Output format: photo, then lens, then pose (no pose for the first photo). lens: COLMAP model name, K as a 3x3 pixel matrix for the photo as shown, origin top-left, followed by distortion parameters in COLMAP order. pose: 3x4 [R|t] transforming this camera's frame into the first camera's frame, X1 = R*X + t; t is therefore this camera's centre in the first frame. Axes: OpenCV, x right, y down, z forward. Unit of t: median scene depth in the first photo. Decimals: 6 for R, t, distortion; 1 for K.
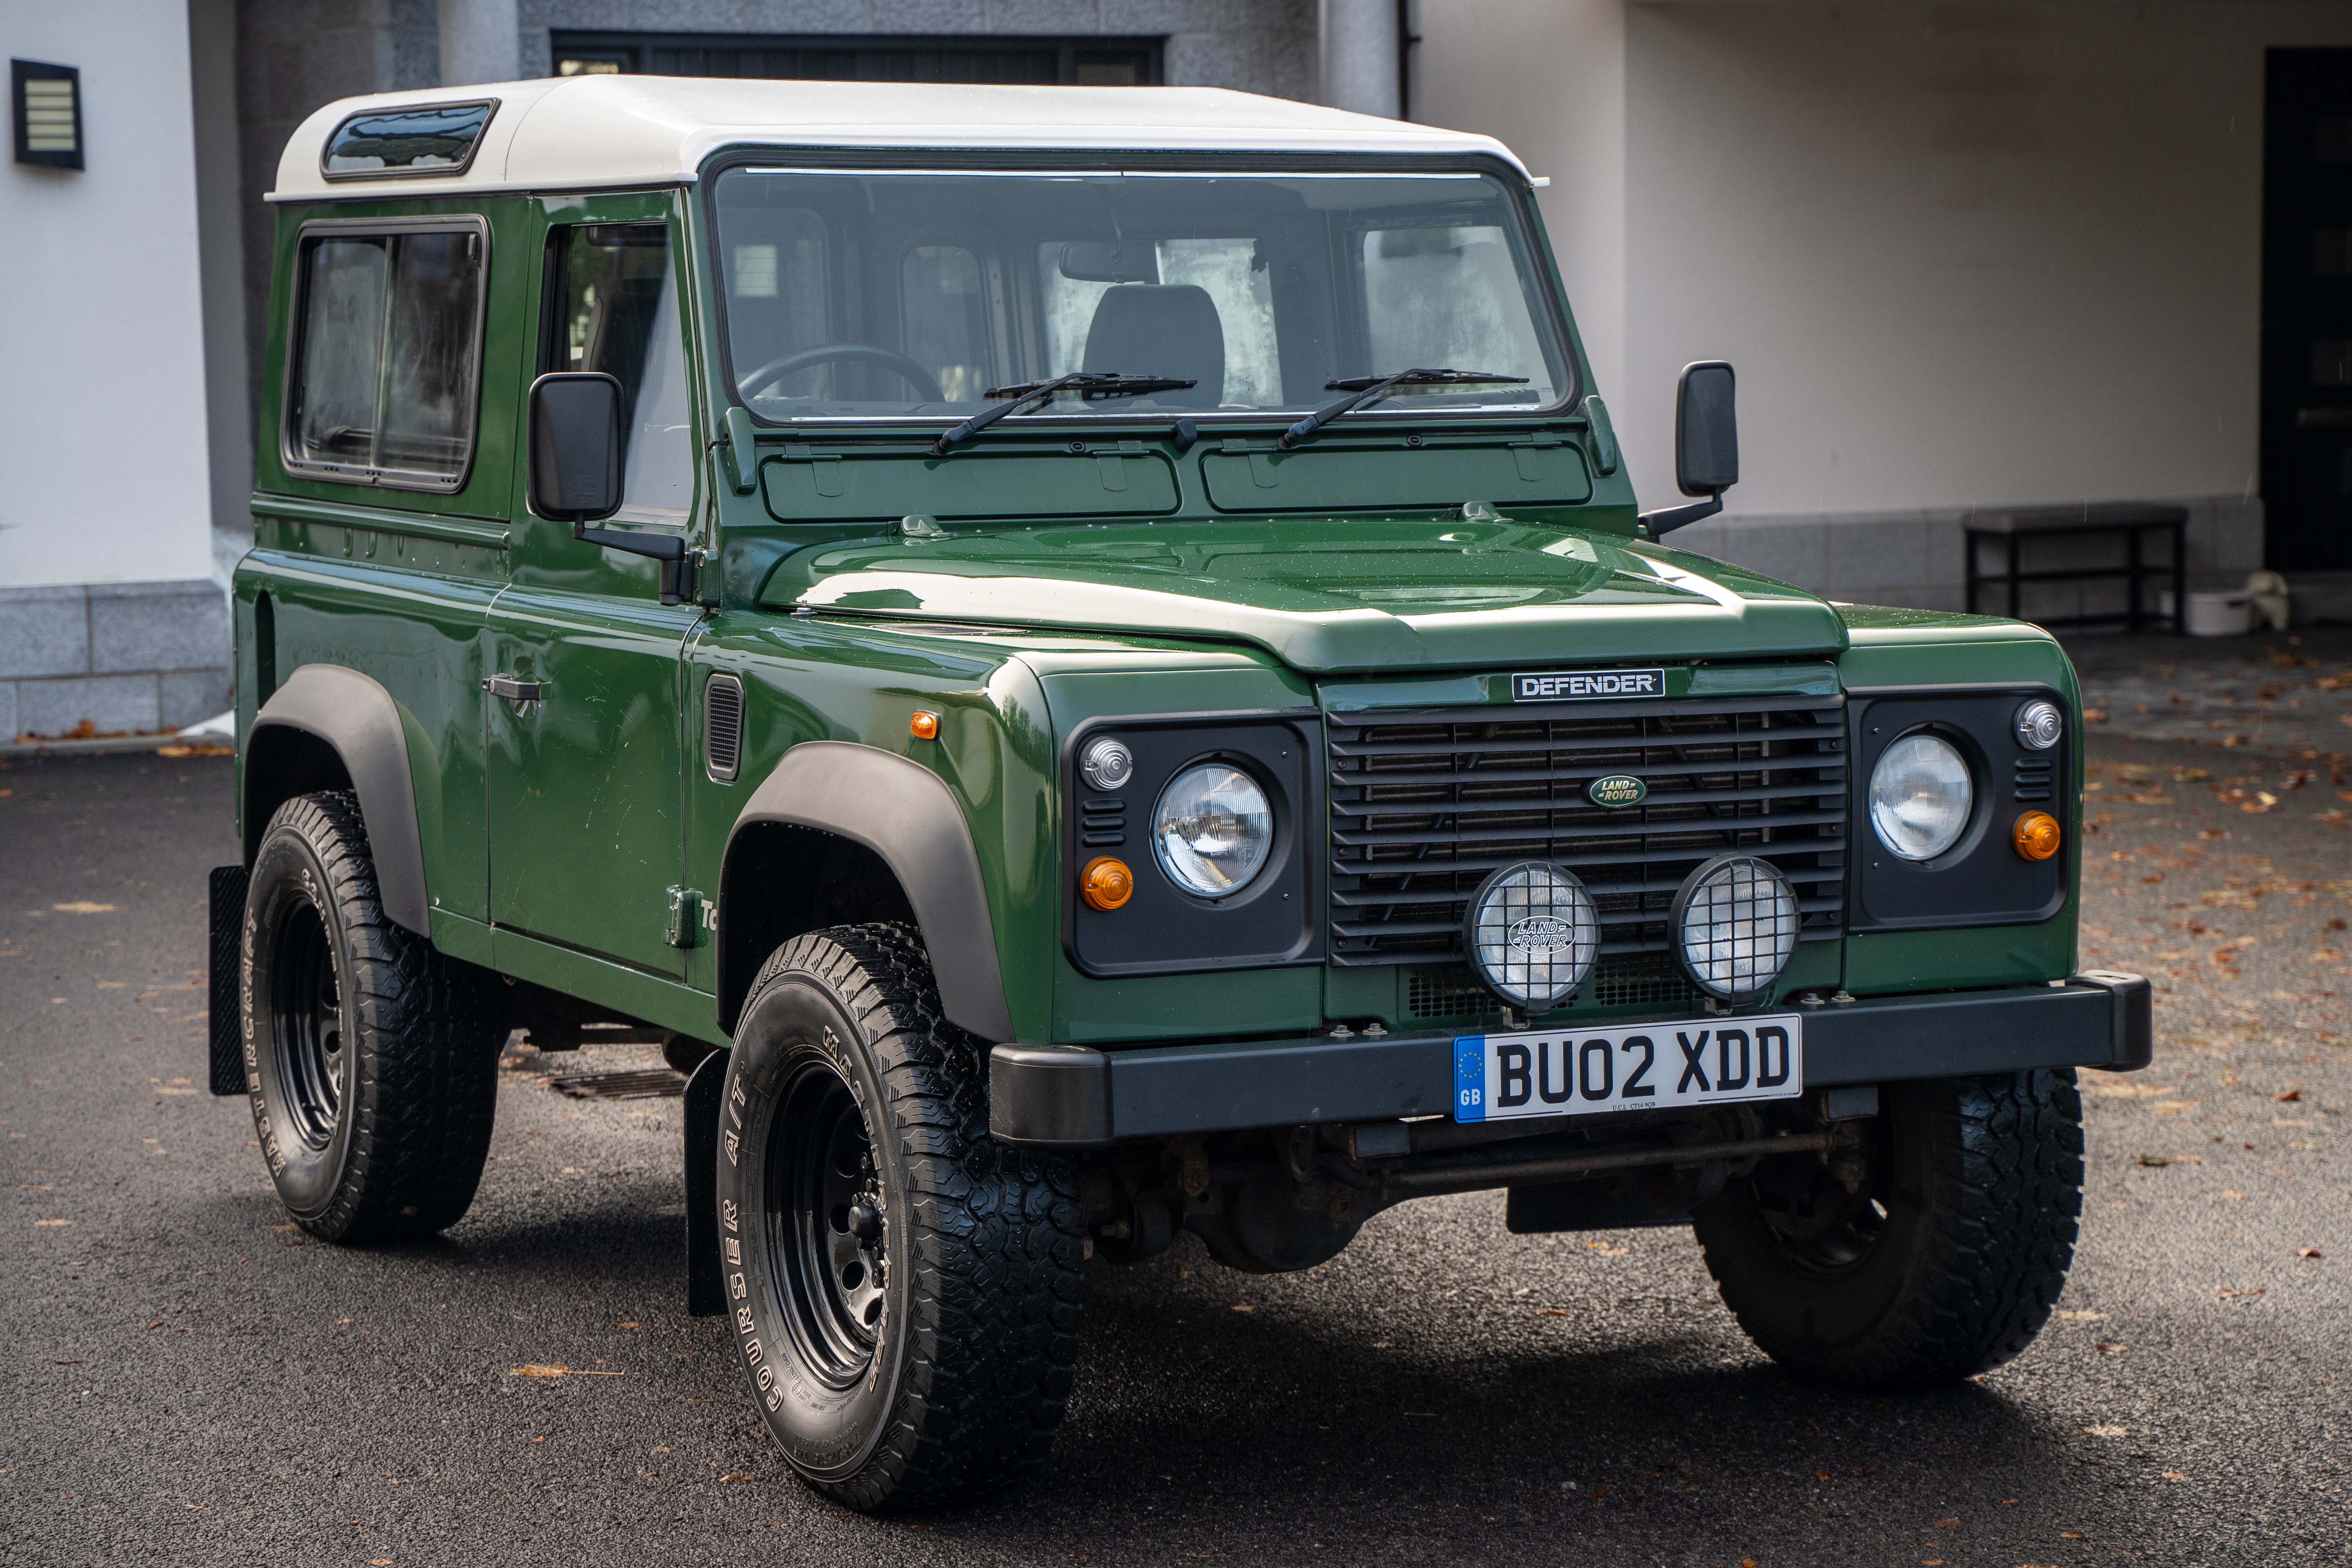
lens RADIAL K [[5572.6, 0, 1182.1], [0, 5572.6, 782.9], [0, 0, 1]] dist [0.166908, 0.145808]
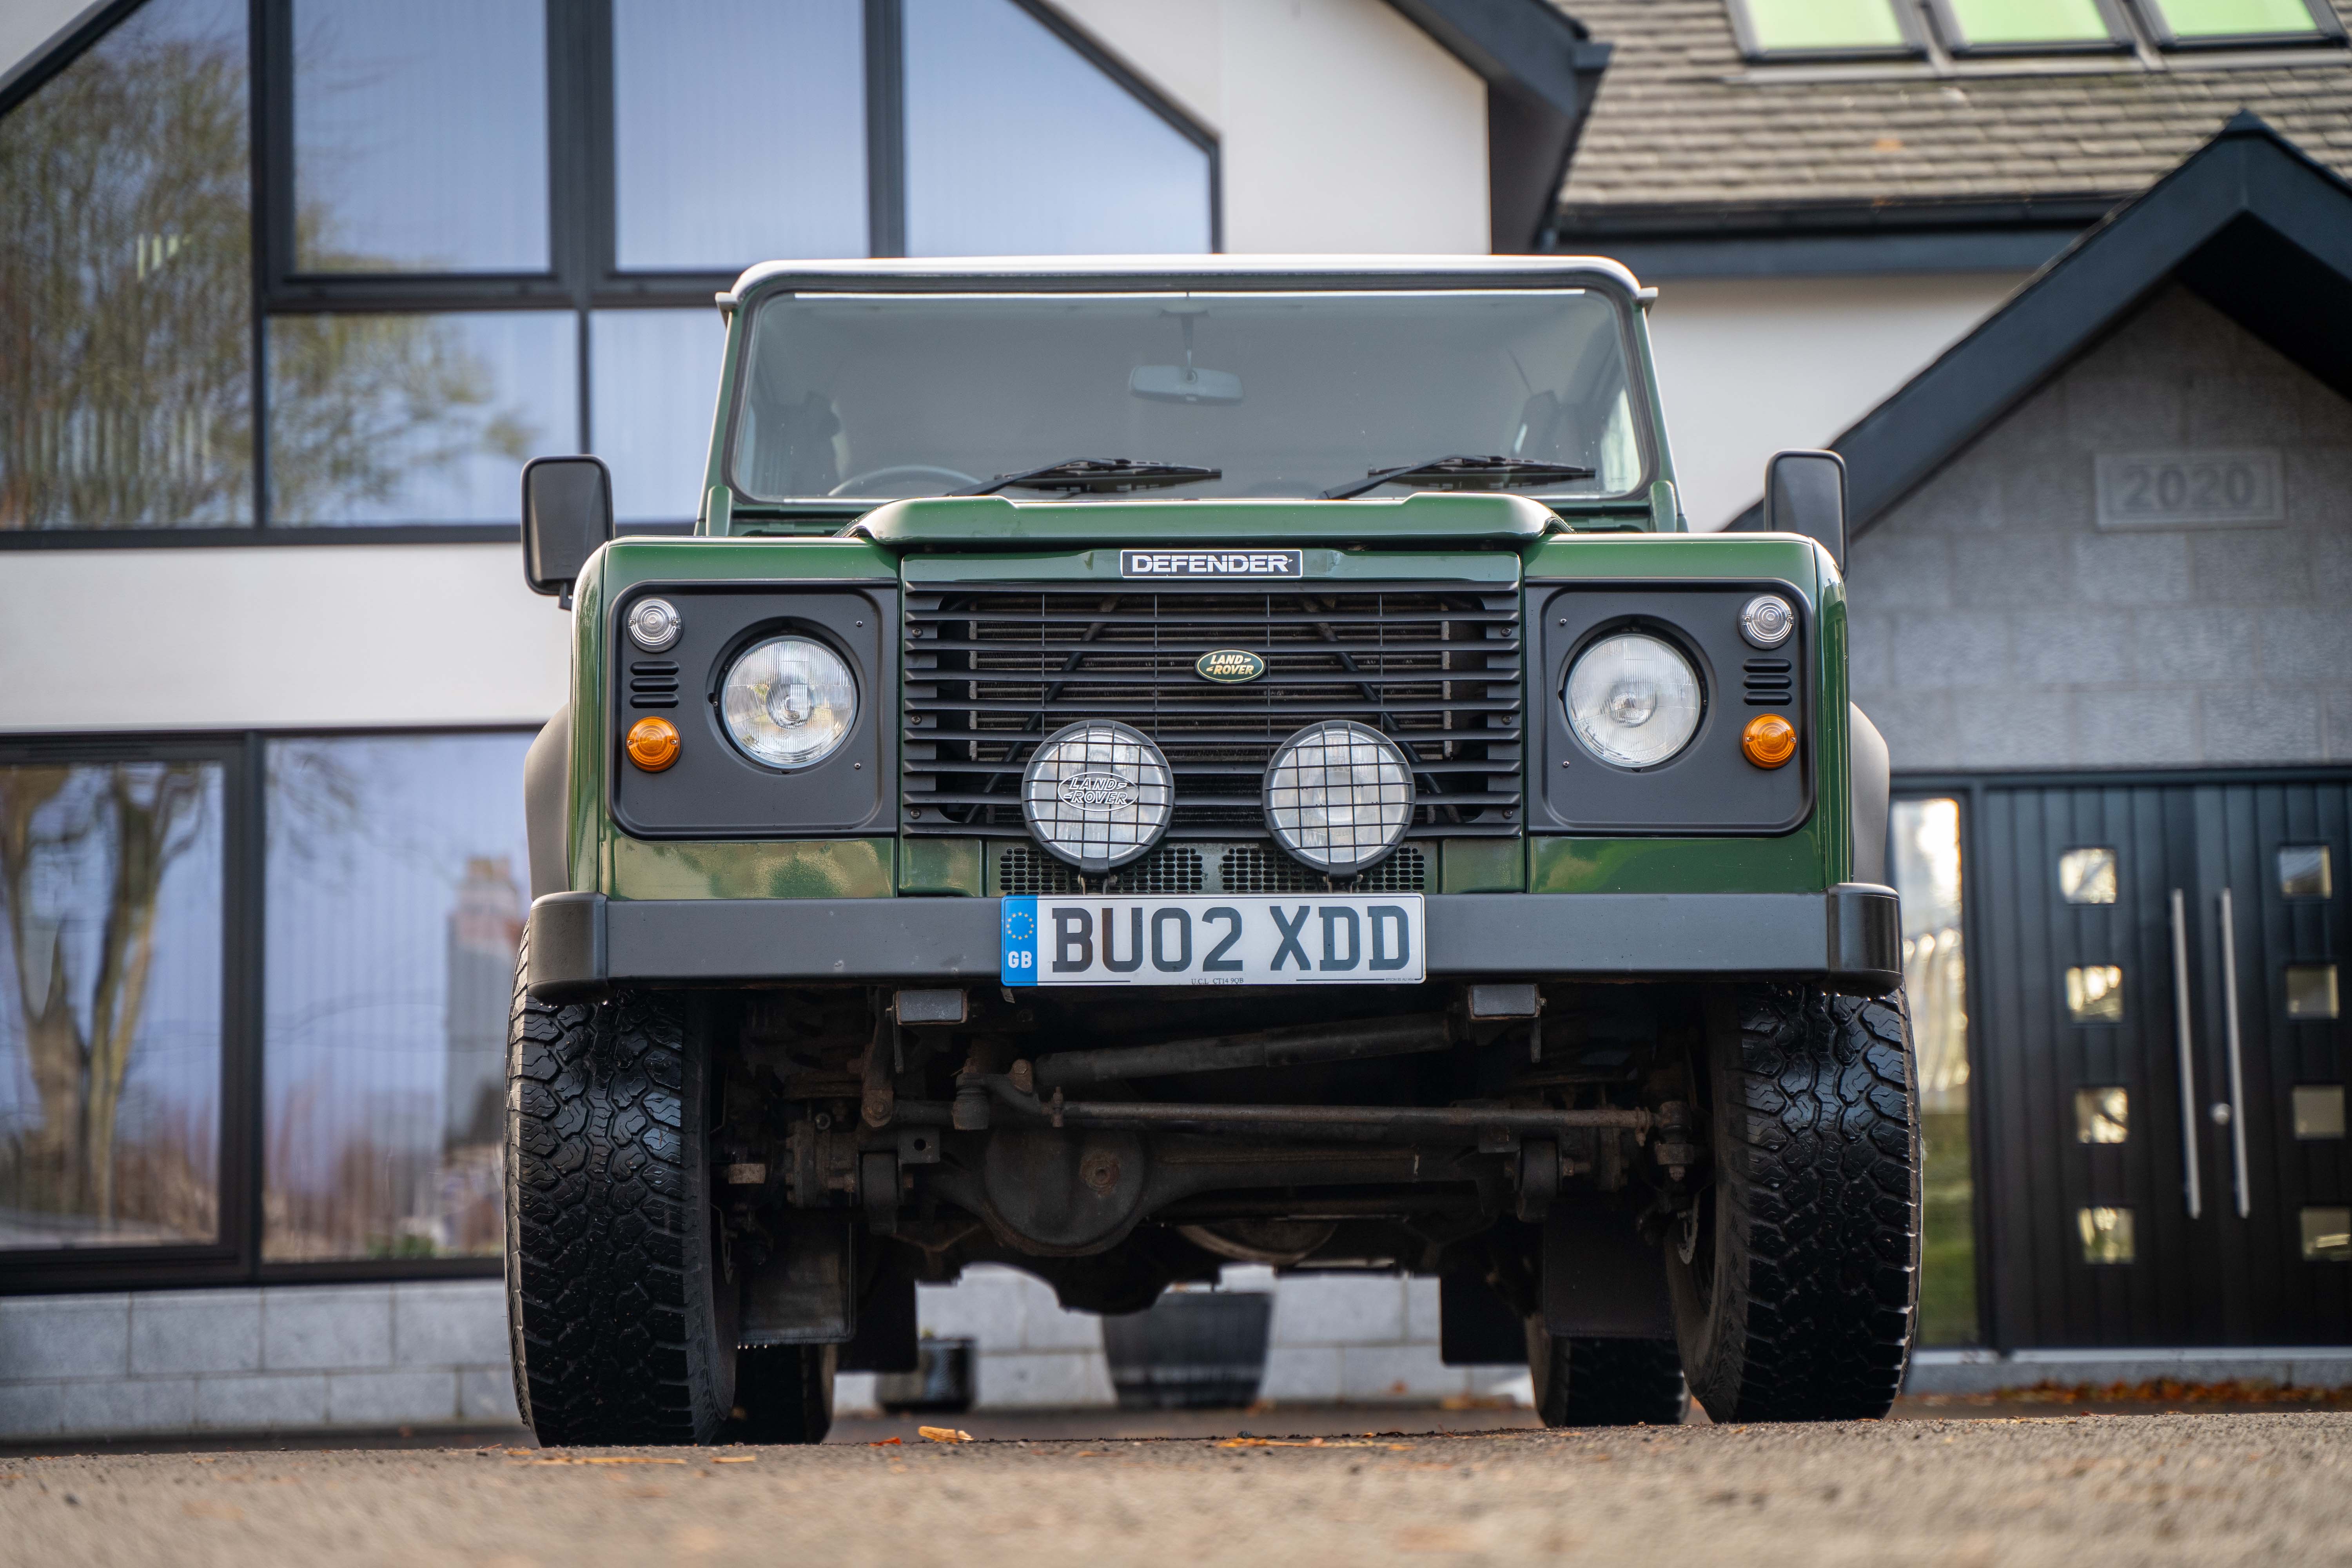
lens RADIAL K [[4953.3, 0, 1166.5], [0, 4953.3, 786.8], [0, 0, 1]] dist [0.238385, 0.256706]
pose [[0.906257, -0.060934, -0.418313, 0.423317], [-0.033664, 0.976011, -0.215103, 0.205282], [0.421385, 0.209021, 0.882465, 0.250065]]
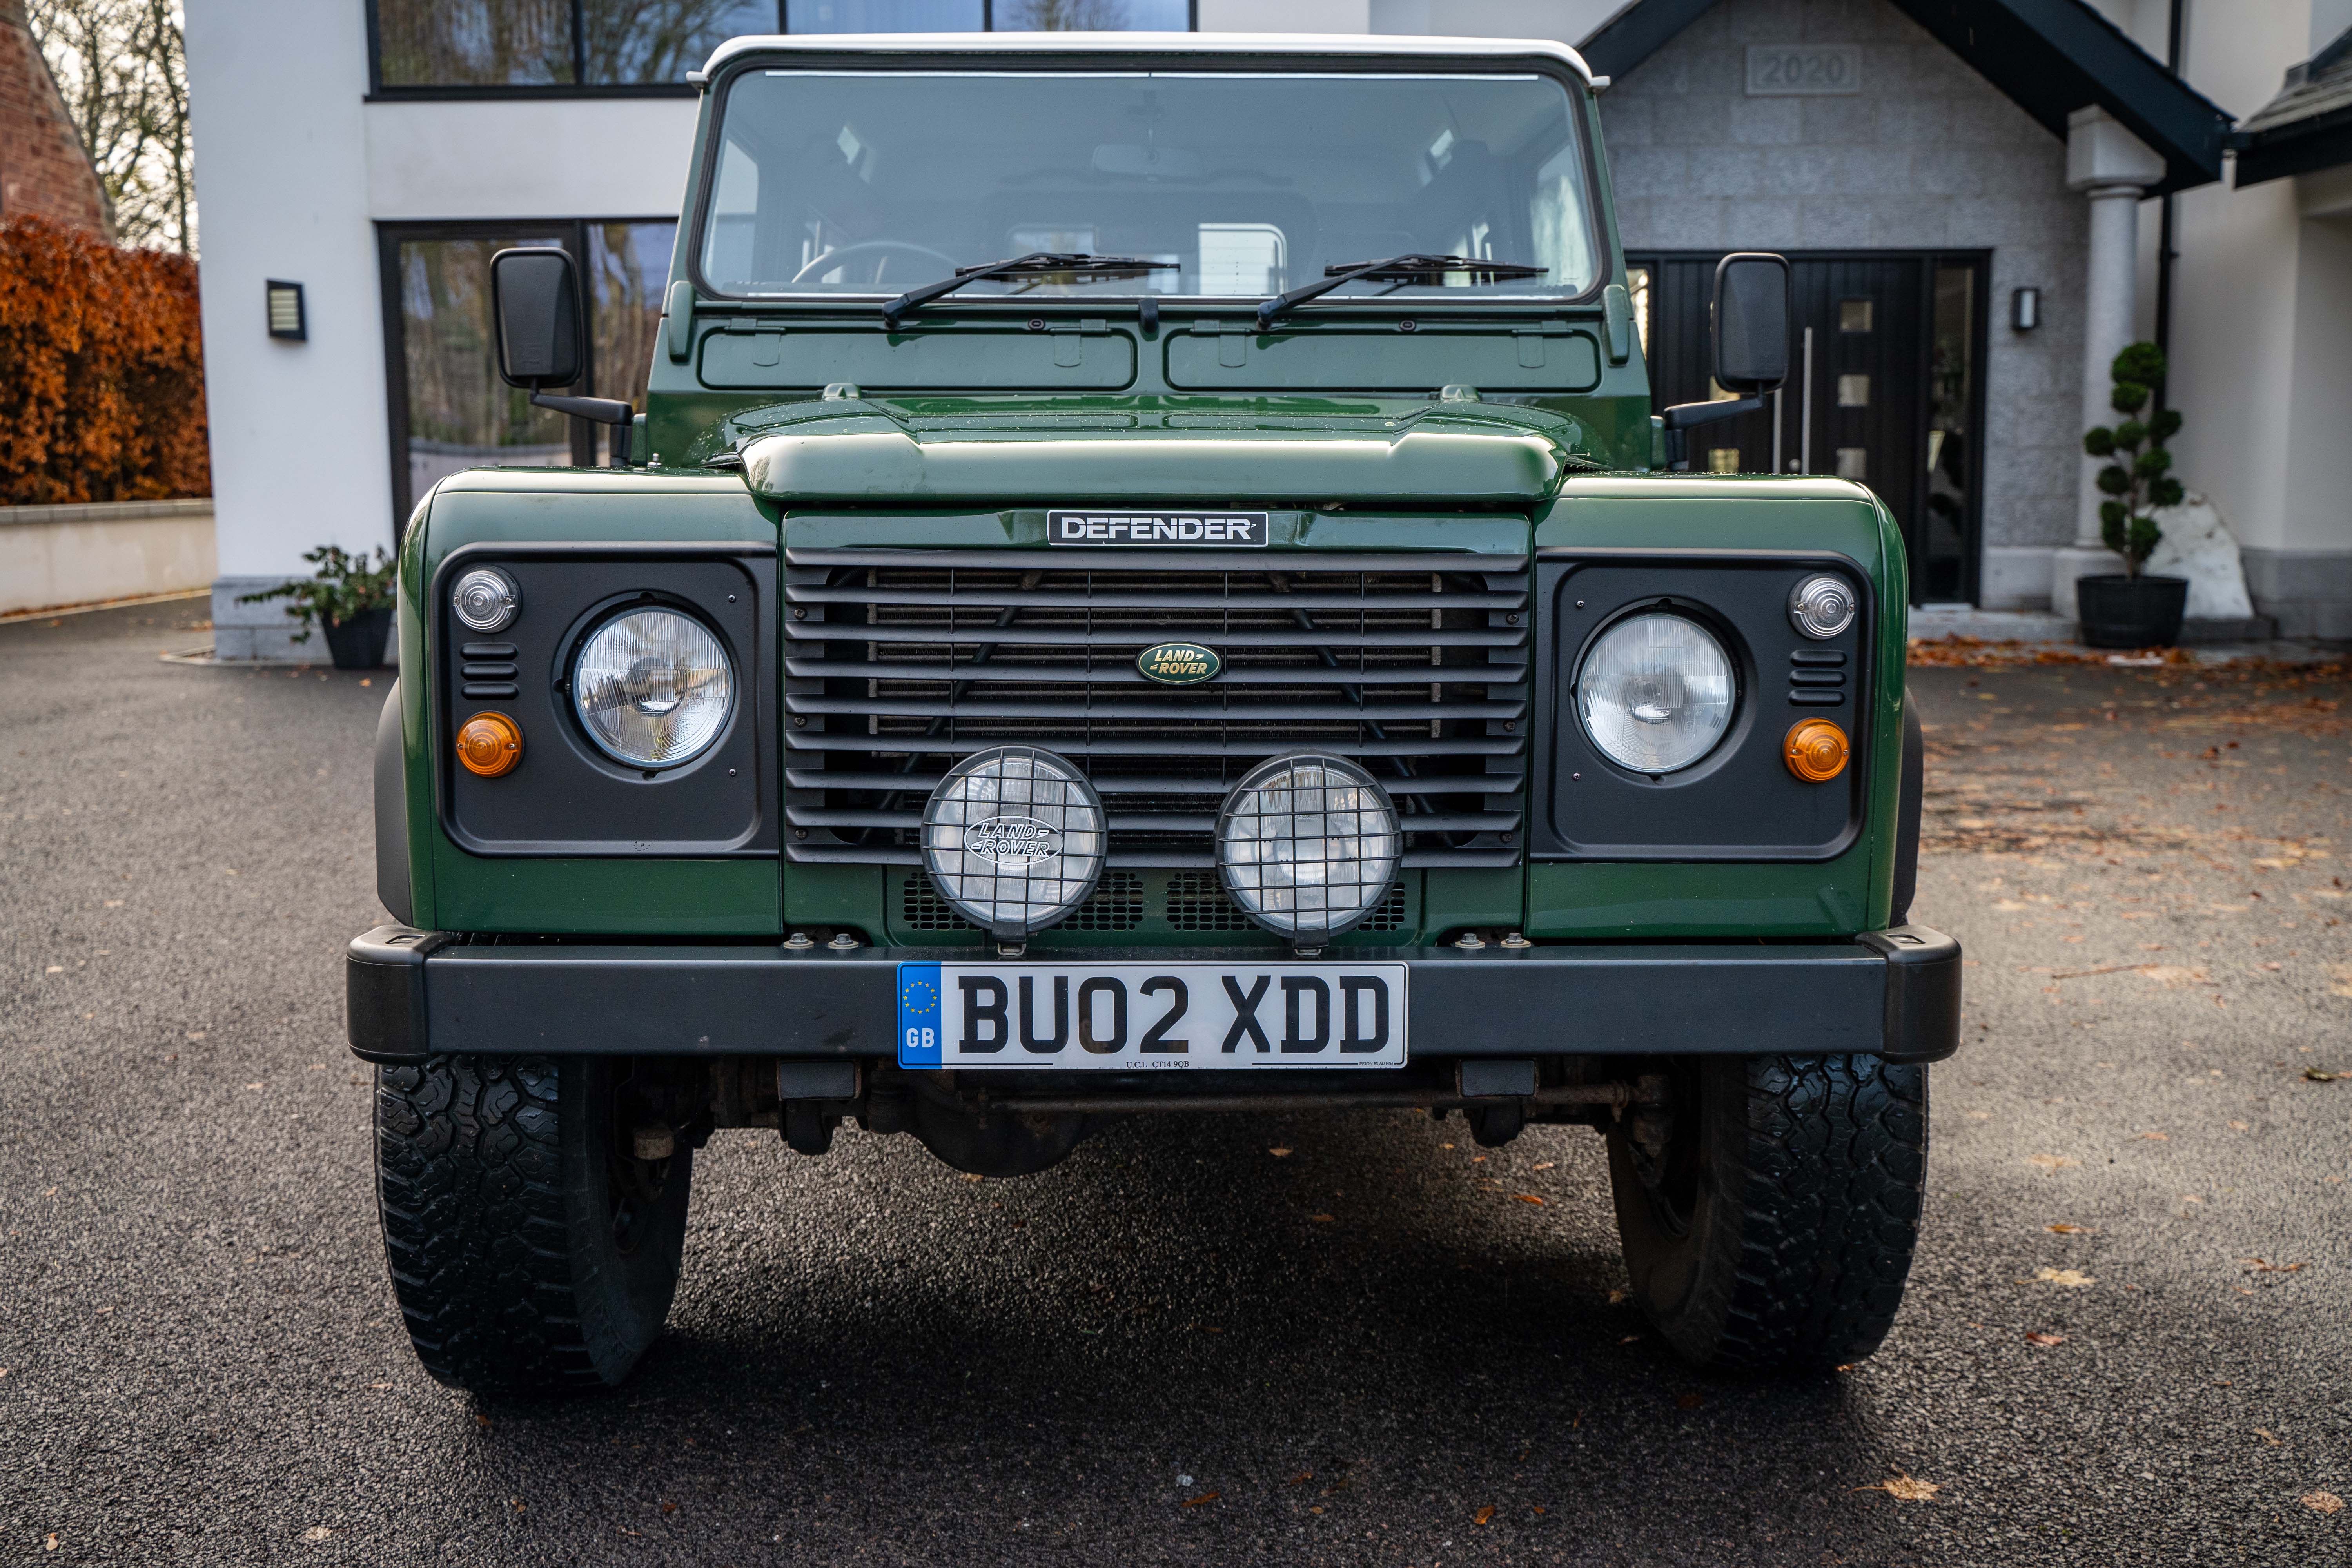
lens RADIAL K [[2425.2, 0, 1170.2], [0, 2425.2, 784.4], [0, 0, 1]] dist [-0.080716, 0.206378]
pose [[0.907203, 0.059266, -0.416498, 0.221023], [-0.043781, 0.997952, 0.046642, 0.002614], [0.418409, -0.024079, 0.907939, 0.689573]]
